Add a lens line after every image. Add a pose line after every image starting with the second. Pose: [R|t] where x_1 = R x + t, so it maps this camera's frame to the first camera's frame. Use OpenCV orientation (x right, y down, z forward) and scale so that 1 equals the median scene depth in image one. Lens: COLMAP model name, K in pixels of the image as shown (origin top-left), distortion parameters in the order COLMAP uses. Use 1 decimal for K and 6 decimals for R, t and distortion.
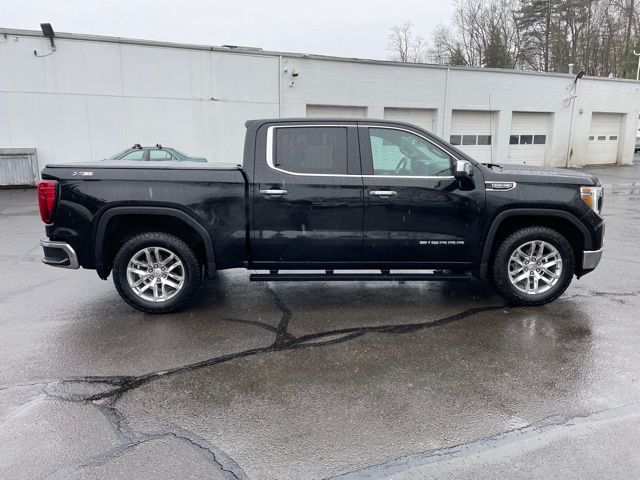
lens RADIAL K [[482.7, 0, 318.2], [0, 482.7, 236.0], [0, 0, 1]] dist [0.091591, -0.114353]
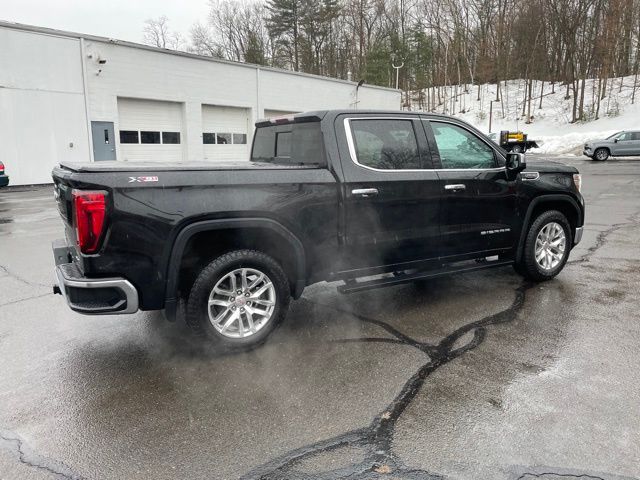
lens RADIAL K [[483.2, 0, 322.0], [0, 483.2, 235.6], [0, 0, 1]] dist [0.089168, -0.113664]
pose [[0.880682, -0.091803, 0.464727, -0.563427], [0.091946, 0.995512, 0.022414, -0.035049], [-0.464698, 0.022990, 0.885171, 0.234255]]
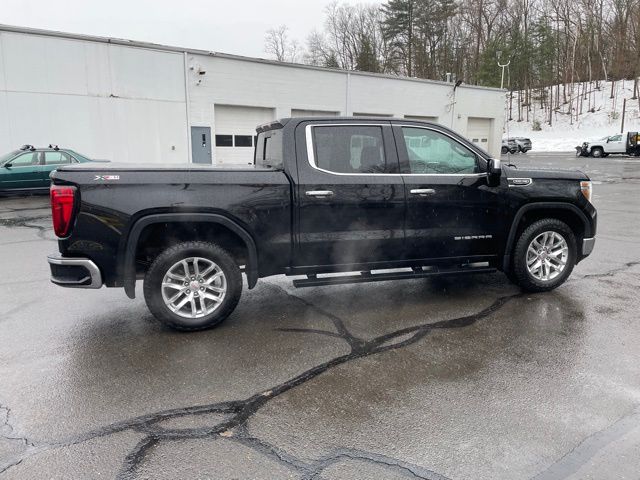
lens RADIAL K [[482.7, 0, 318.2], [0, 482.7, 236.0], [0, 0, 1]] dist [0.091591, -0.114353]
pose [[0.967911, -0.047349, 0.246793, -0.321900], [0.048282, 0.998831, 0.002274, -0.007669], [-0.246613, 0.009714, 0.969065, 0.067476]]
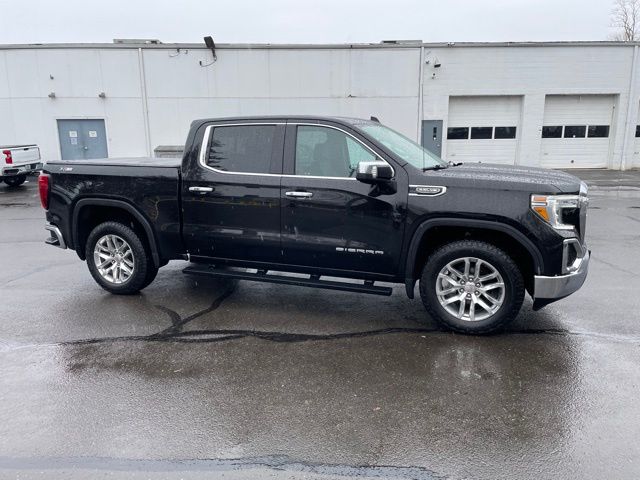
lens RADIAL K [[482.7, 0, 318.2], [0, 482.7, 236.0], [0, 0, 1]] dist [0.091591, -0.114353]
pose [[0.920805, 0.066483, -0.384314, 0.522812], [-0.062278, 0.997785, 0.023391, -0.030083], [0.385018, 0.002395, 0.922906, 0.133533]]
